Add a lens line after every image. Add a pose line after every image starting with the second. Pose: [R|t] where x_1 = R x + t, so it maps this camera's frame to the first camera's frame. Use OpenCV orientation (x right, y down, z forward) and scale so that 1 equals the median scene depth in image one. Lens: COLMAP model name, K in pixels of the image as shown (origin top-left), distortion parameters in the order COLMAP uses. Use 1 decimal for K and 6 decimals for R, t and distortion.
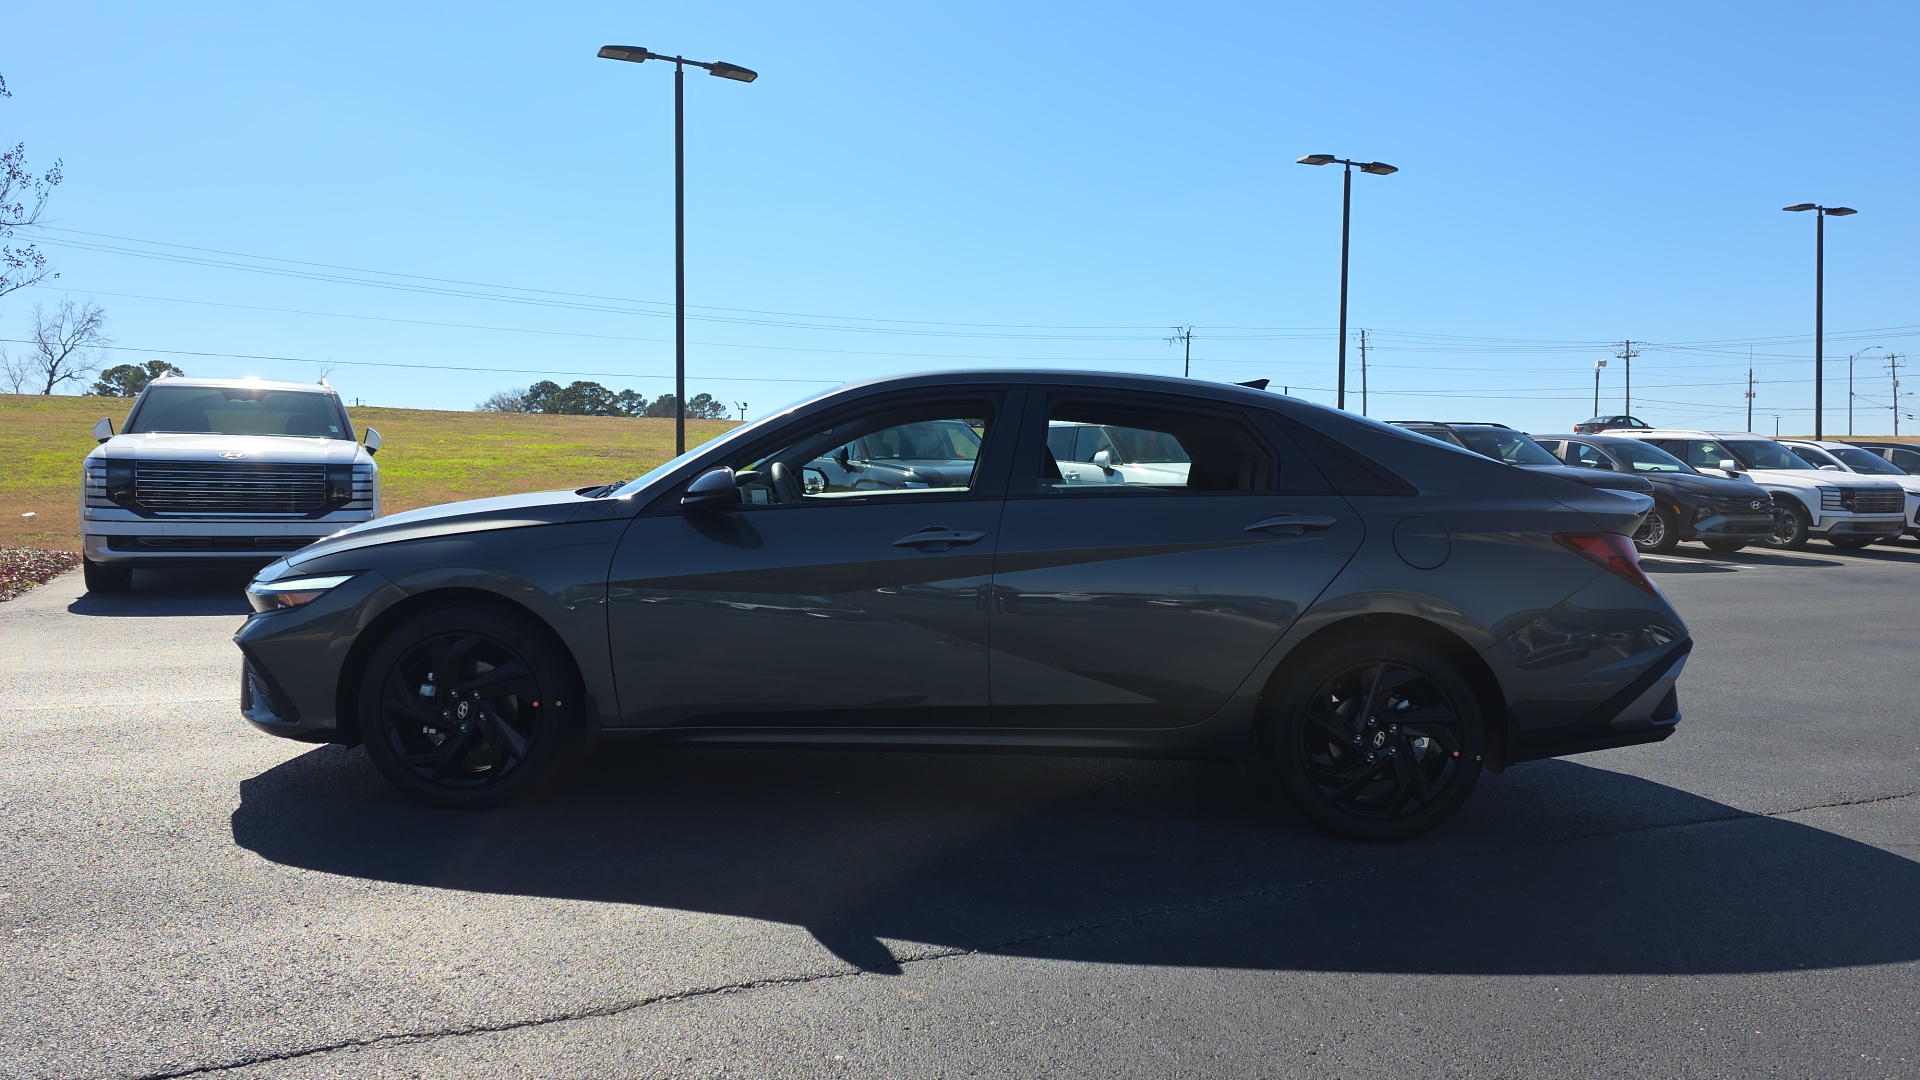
lens RADIAL K [[1308.0, 0, 943.4], [0, 1308.0, 545.3], [0, 0, 1]] dist [0.054516, -0.063890]
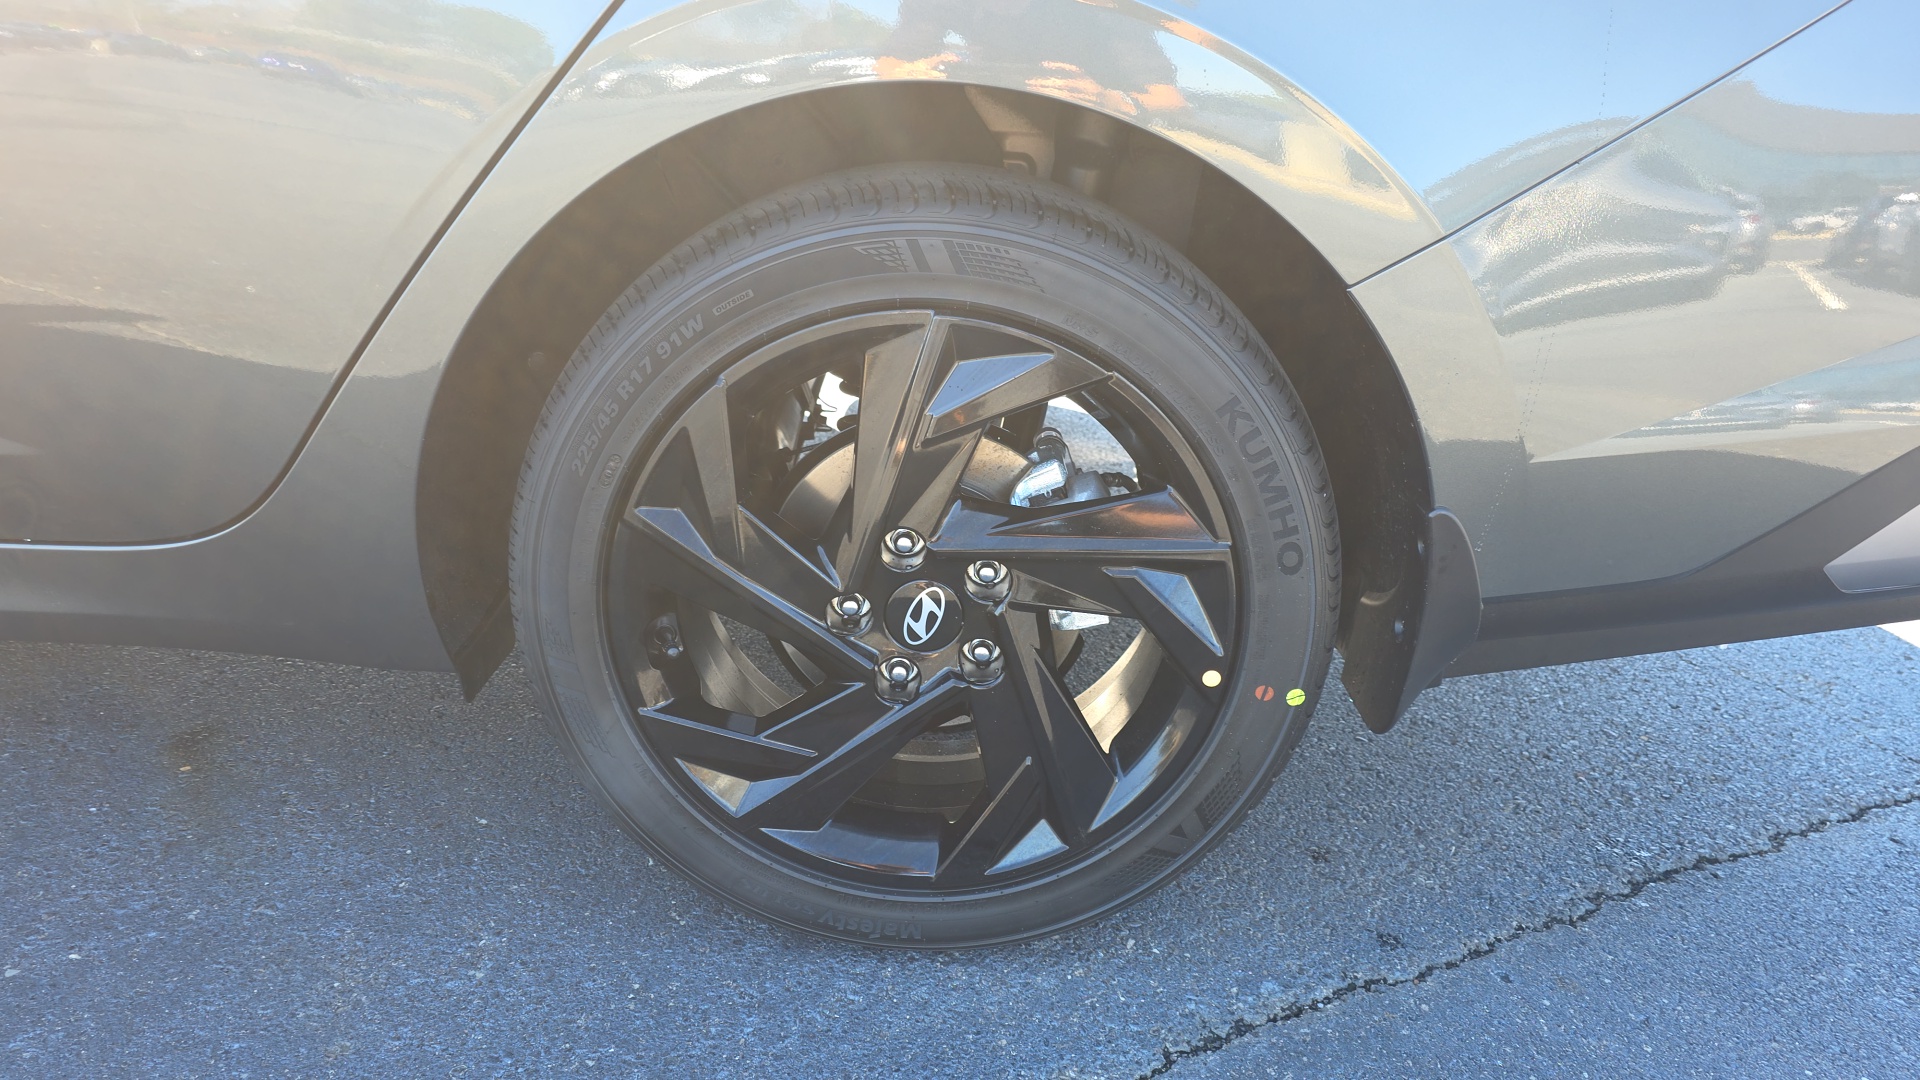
lens RADIAL K [[1308.0, 0, 943.4], [0, 1308.0, 545.3], [0, 0, 1]] dist [0.054516, -0.063890]
pose [[0.997660, 0.020973, 0.065076, 0.317969], [-0.040144, 0.950140, 0.309229, 0.056440], [-0.055346, -0.311118, 0.948758, 0.764305]]
